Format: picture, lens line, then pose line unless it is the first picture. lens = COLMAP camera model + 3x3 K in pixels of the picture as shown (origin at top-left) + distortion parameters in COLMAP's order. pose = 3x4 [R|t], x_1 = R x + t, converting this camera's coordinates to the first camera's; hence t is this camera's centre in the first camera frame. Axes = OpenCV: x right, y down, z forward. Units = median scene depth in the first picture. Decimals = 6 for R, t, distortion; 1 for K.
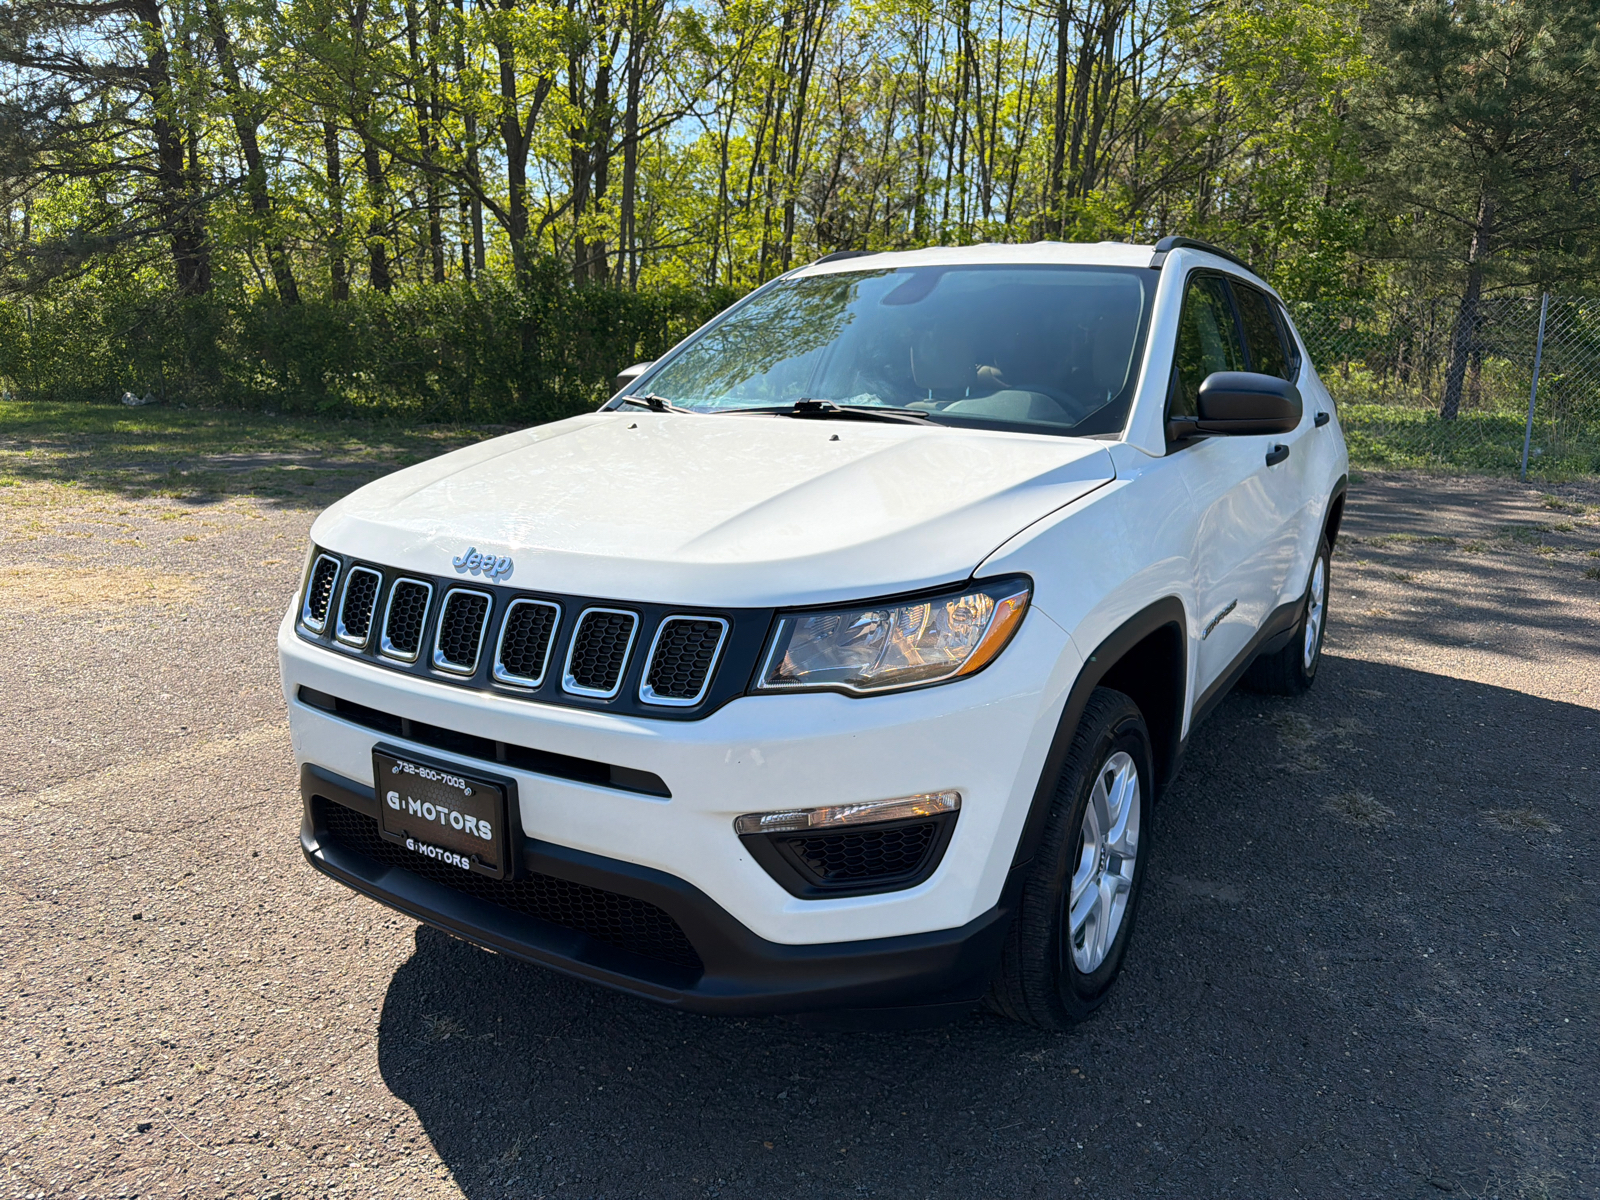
lens RADIAL K [[1155.1, 0, 799.6], [0, 1155.1, 595.4], [0, 0, 1]] dist [0.039061, -0.046146]
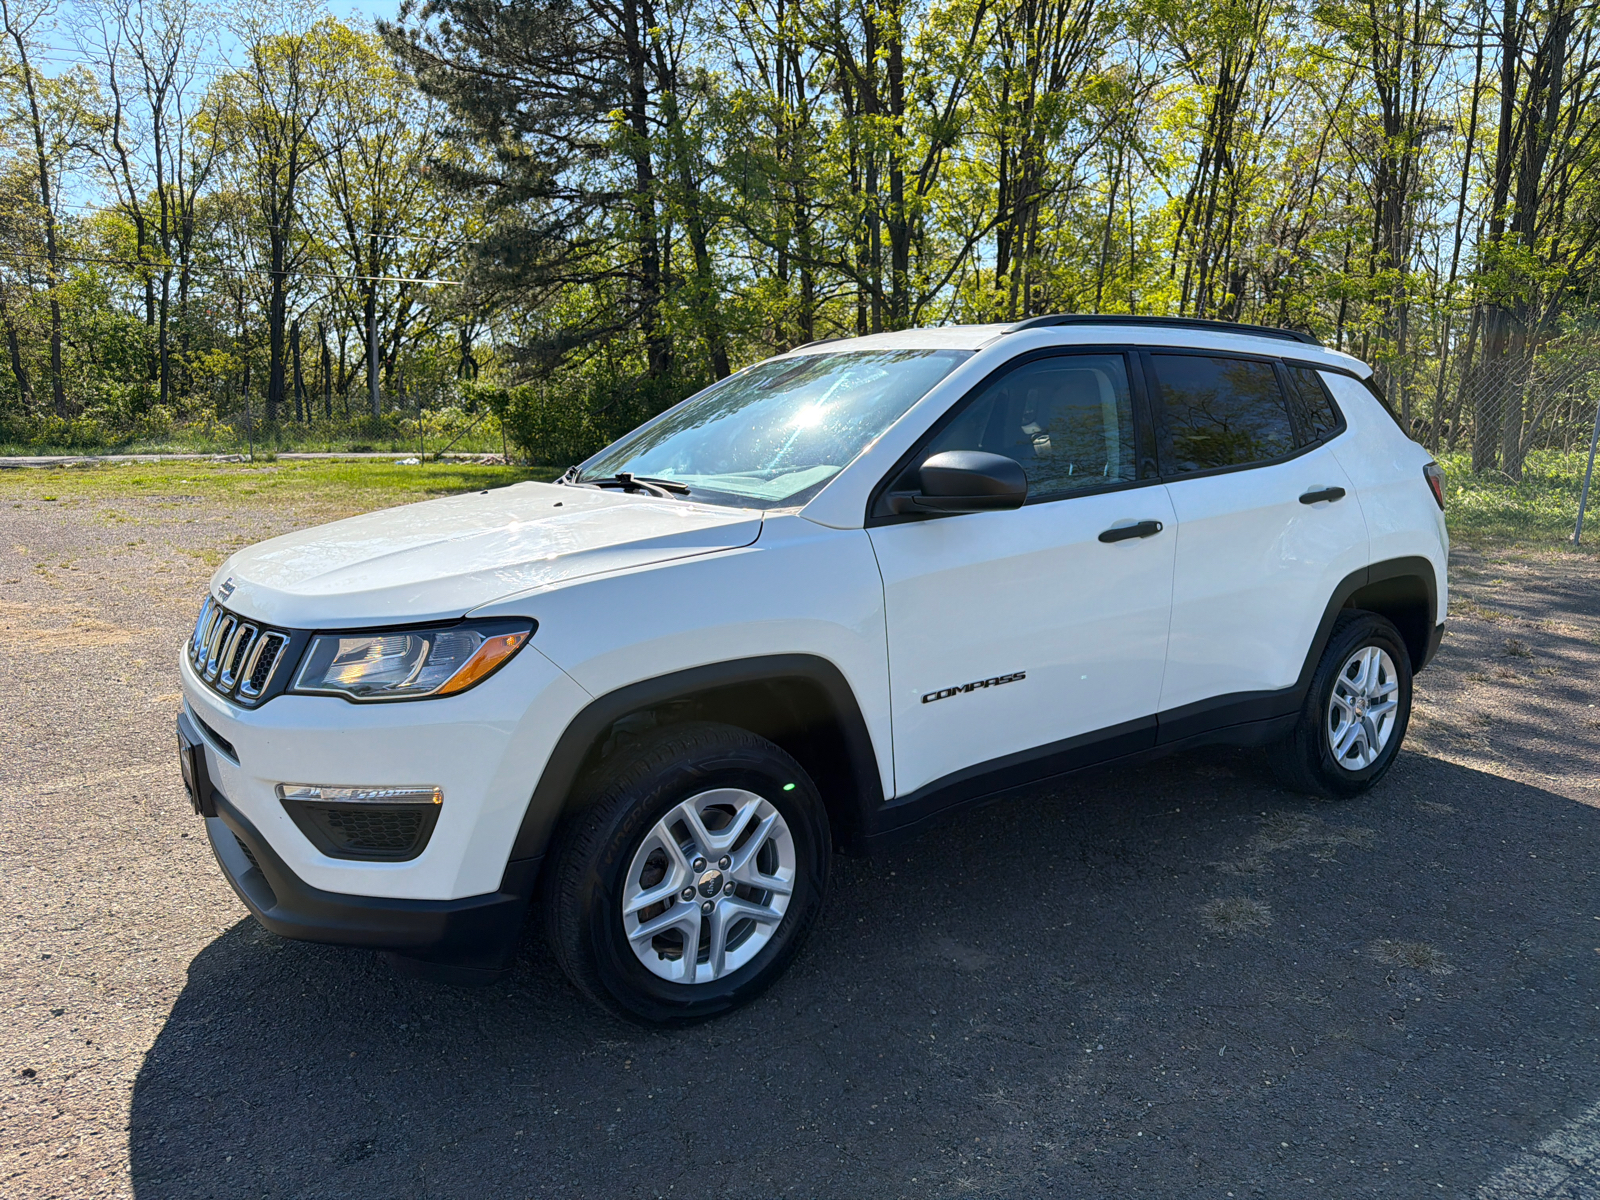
lens RADIAL K [[1146.5, 0, 820.5], [0, 1146.5, 605.3], [0, 0, 1]] dist [0.129514, -0.335285]
pose [[0.916880, 0.053777, -0.395524, 0.842046], [-0.072622, 0.996819, -0.032818, -0.012297], [0.392501, 0.058814, 0.917869, 0.005723]]
